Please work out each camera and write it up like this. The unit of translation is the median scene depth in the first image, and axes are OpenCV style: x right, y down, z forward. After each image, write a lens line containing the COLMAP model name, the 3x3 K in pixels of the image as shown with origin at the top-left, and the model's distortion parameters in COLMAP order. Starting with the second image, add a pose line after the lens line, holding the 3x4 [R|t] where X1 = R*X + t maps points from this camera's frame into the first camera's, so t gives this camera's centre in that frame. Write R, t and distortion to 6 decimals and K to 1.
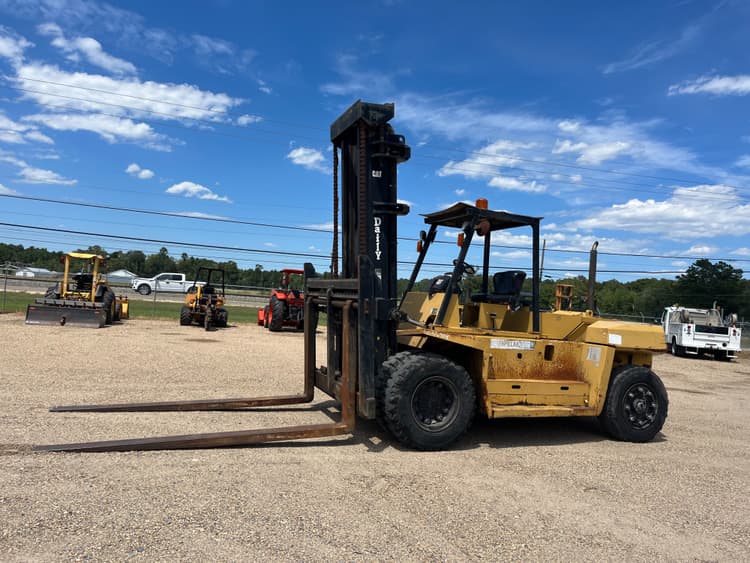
lens RADIAL K [[579.9, 0, 371.4], [0, 579.9, 282.3], [0, 0, 1]] dist [0.004505, -0.015810]
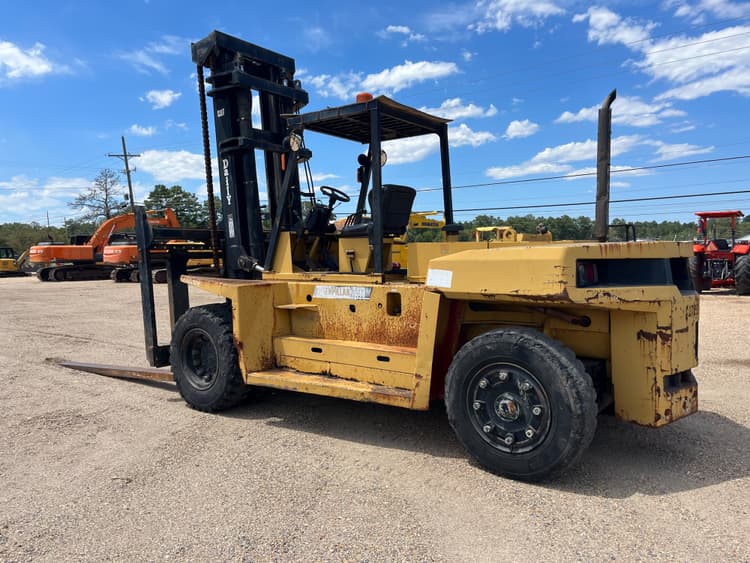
lens RADIAL K [[579.9, 0, 372.6], [0, 579.9, 282.0], [0, 0, 1]] dist [0.004505, -0.015810]
pose [[0.527953, -0.039390, -0.848360, 0.859000], [0.079998, 0.996789, 0.003503, 0.094094], [0.845498, -0.069717, 0.529408, 0.648875]]
